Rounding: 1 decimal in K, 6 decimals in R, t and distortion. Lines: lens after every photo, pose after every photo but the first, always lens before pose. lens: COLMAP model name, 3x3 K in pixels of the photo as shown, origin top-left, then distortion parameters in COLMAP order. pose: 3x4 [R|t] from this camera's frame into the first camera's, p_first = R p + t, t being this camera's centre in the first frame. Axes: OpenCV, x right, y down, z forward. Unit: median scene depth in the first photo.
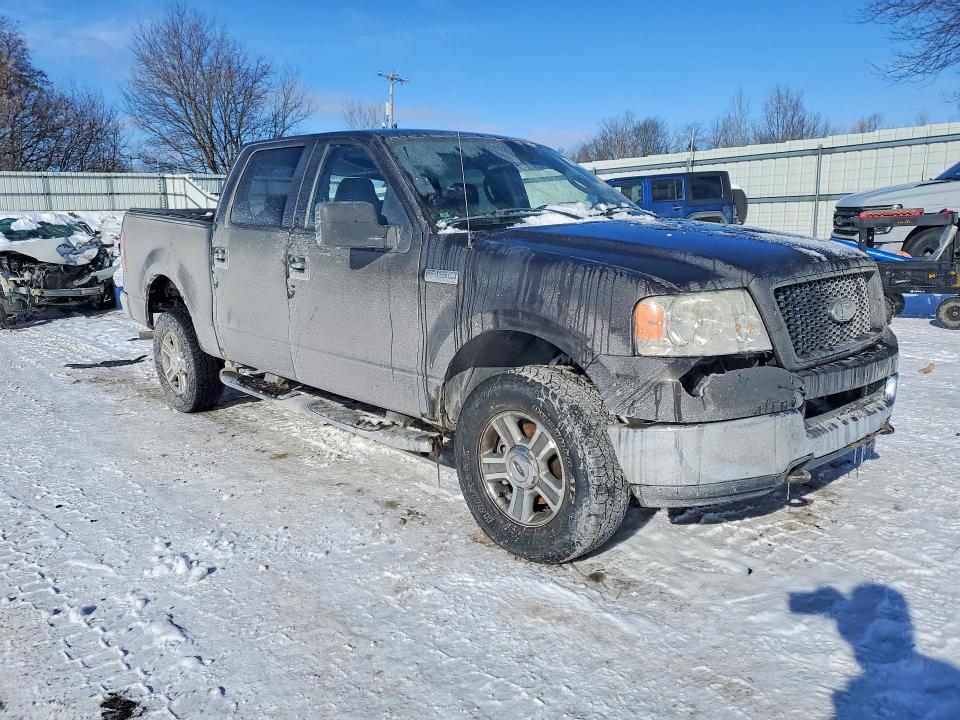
lens RADIAL K [[761.8, 0, 480.0], [0, 761.8, 360.0], [0, 0, 1]] dist [0.024171, 0.001890]
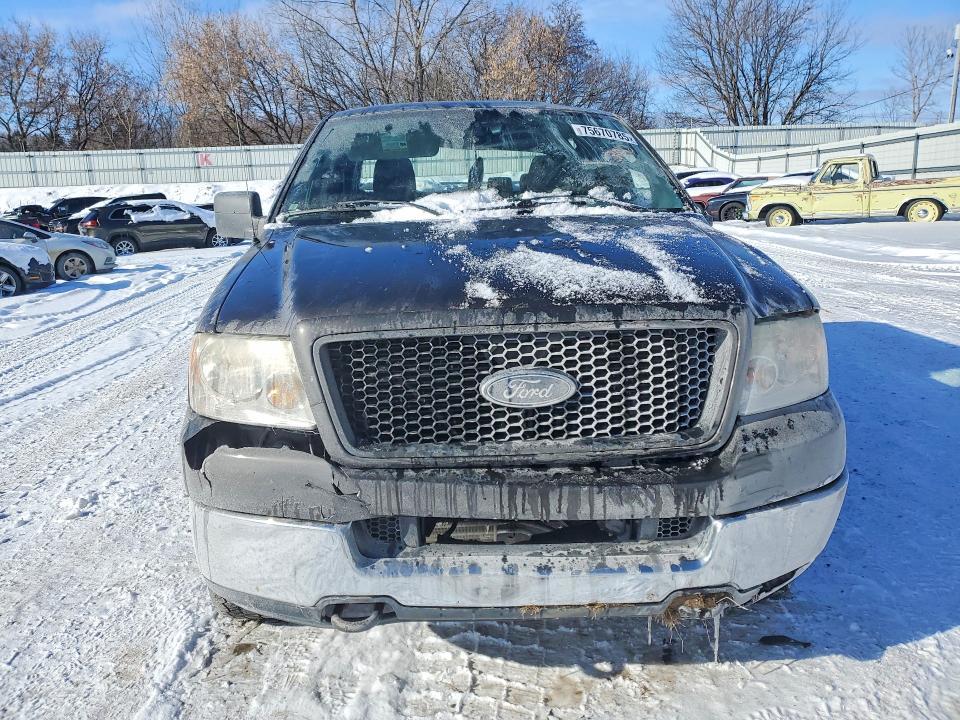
lens RADIAL K [[761.8, 0, 480.0], [0, 761.8, 360.0], [0, 0, 1]] dist [0.024171, 0.001890]
pose [[0.745935, 0.151515, -0.648555, 0.109380], [-0.109981, 0.988433, 0.104422, -0.019438], [0.656875, -0.006563, 0.753971, 0.068124]]
